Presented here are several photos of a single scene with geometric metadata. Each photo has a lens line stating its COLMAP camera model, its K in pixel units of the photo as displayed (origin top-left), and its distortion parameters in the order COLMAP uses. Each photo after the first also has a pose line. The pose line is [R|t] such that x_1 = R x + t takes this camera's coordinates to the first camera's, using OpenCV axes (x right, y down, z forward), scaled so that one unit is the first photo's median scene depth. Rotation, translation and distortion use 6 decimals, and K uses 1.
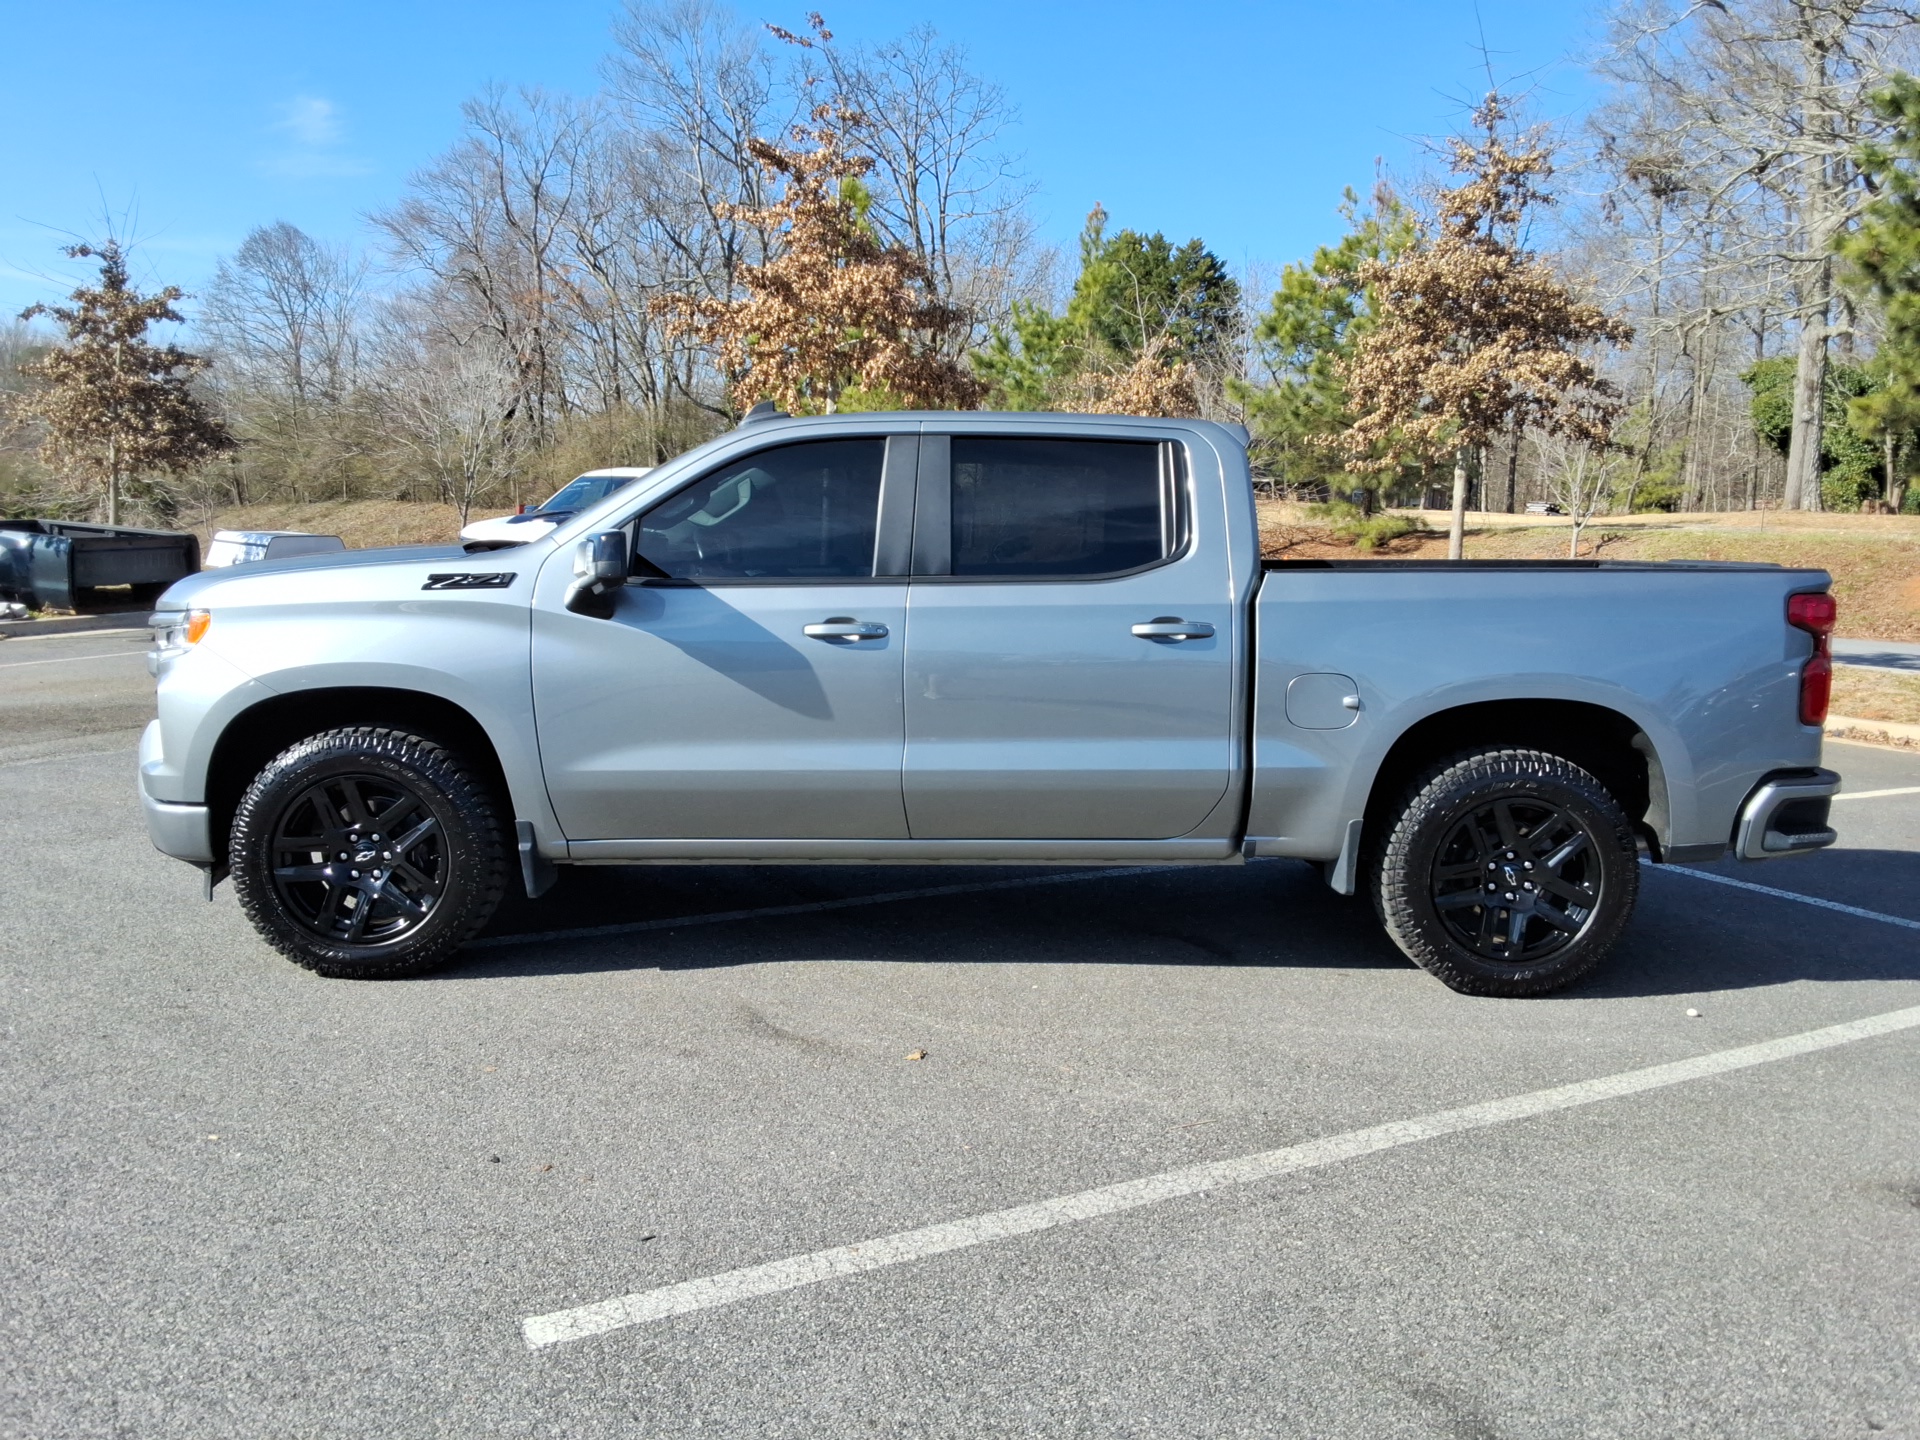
lens RADIAL K [[1564.6, 0, 981.4], [0, 1564.6, 719.9], [0, 0, 1]] dist [0.142081, -0.268002]
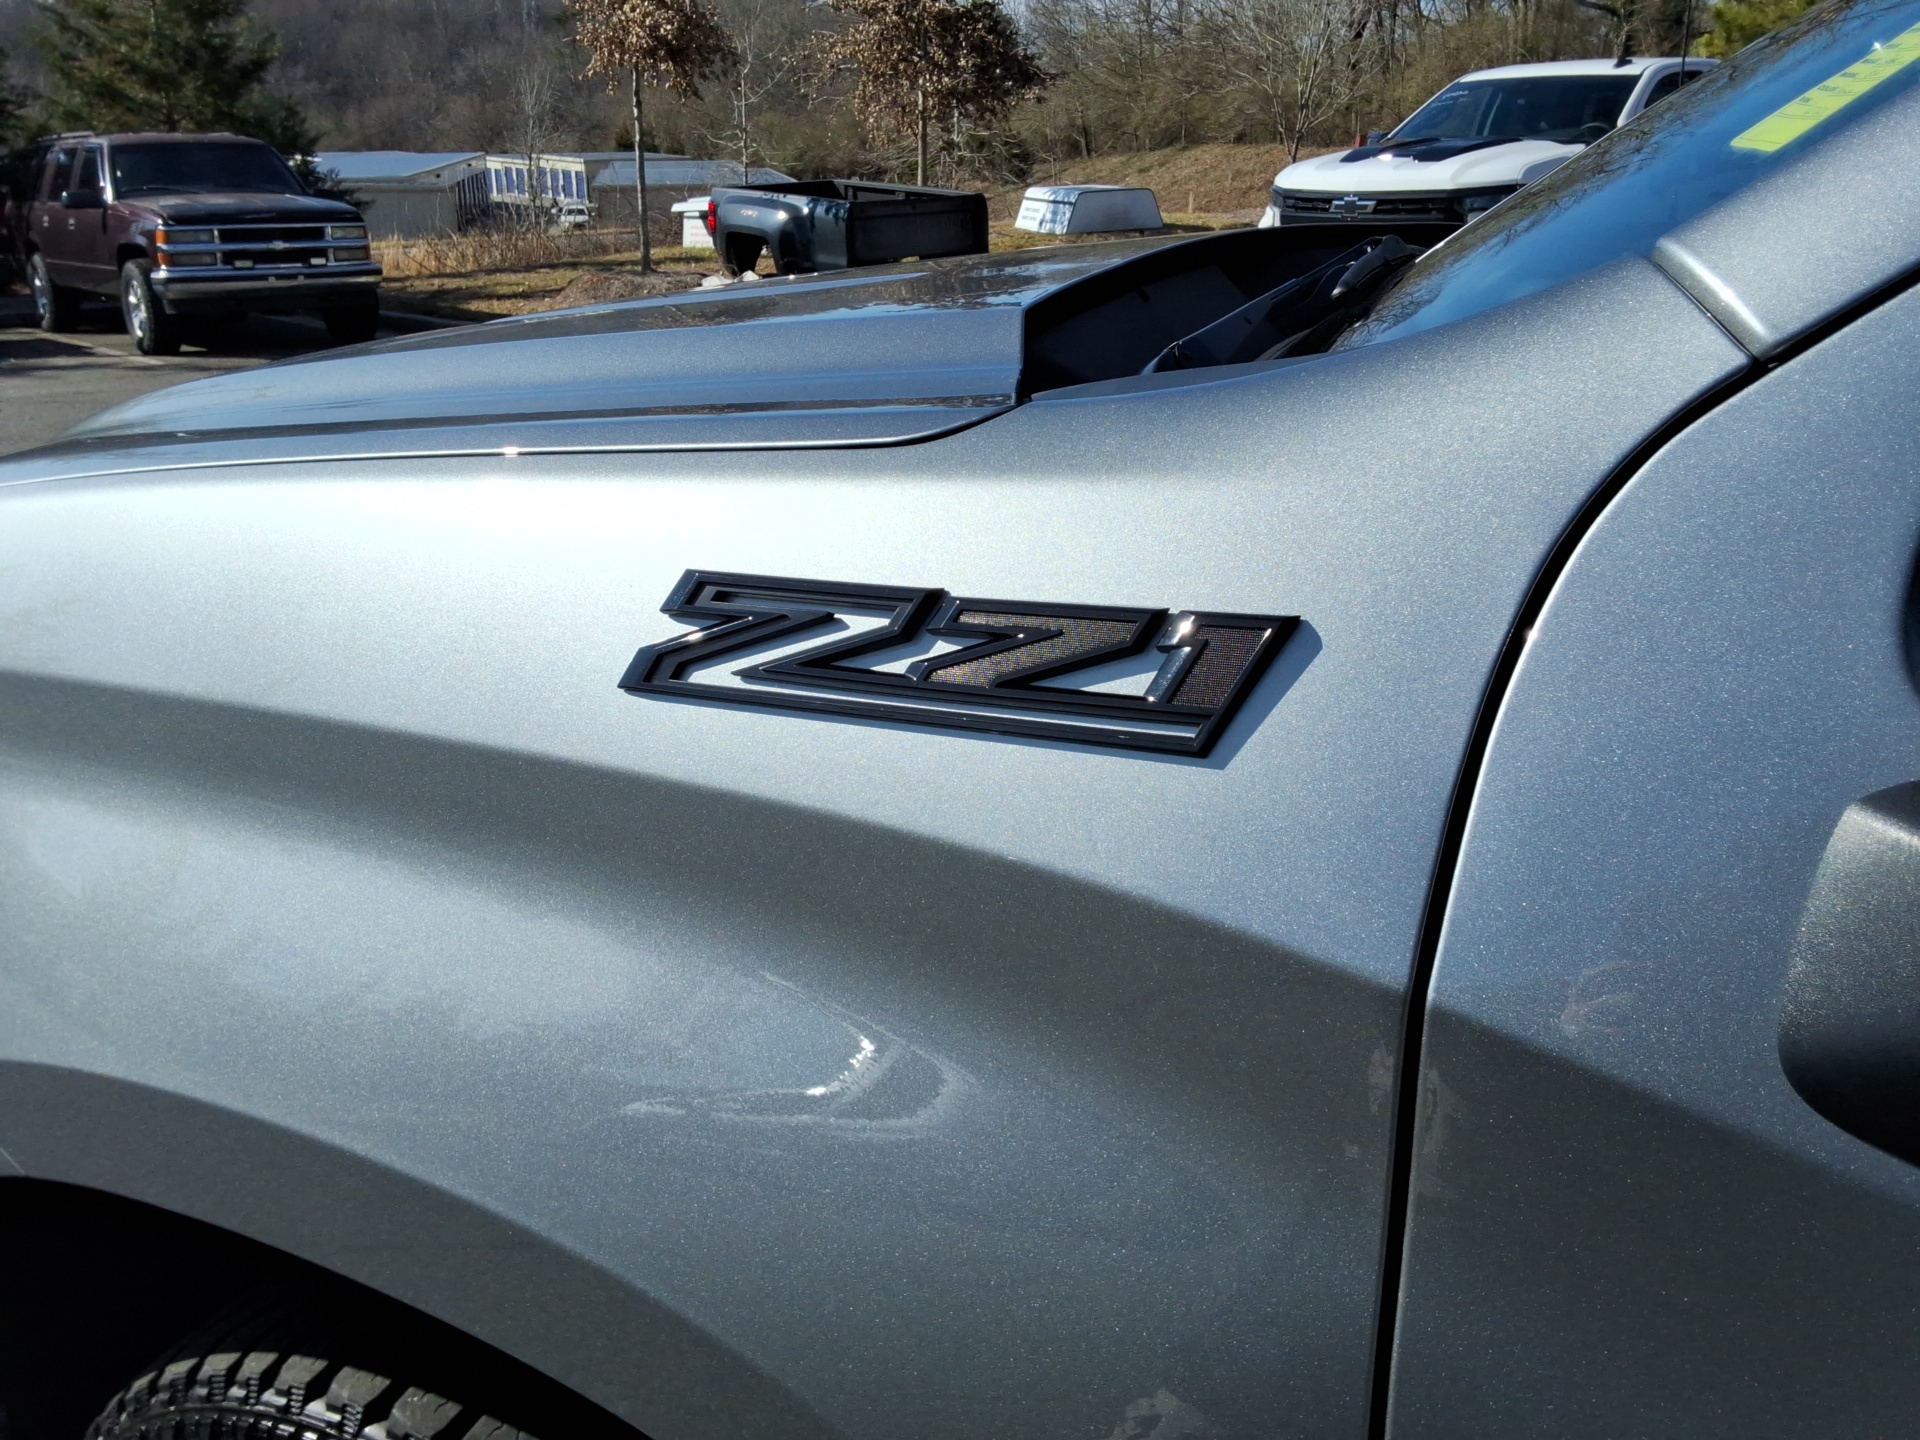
lens RADIAL K [[1564.6, 0, 981.4], [0, 1564.6, 719.9], [0, 0, 1]] dist [0.142081, -0.268002]
pose [[0.876247, 0.126347, -0.465002, -0.054262], [-0.024473, 0.975435, 0.218923, -0.022753], [0.481240, -0.180451, 0.857815, 0.185500]]
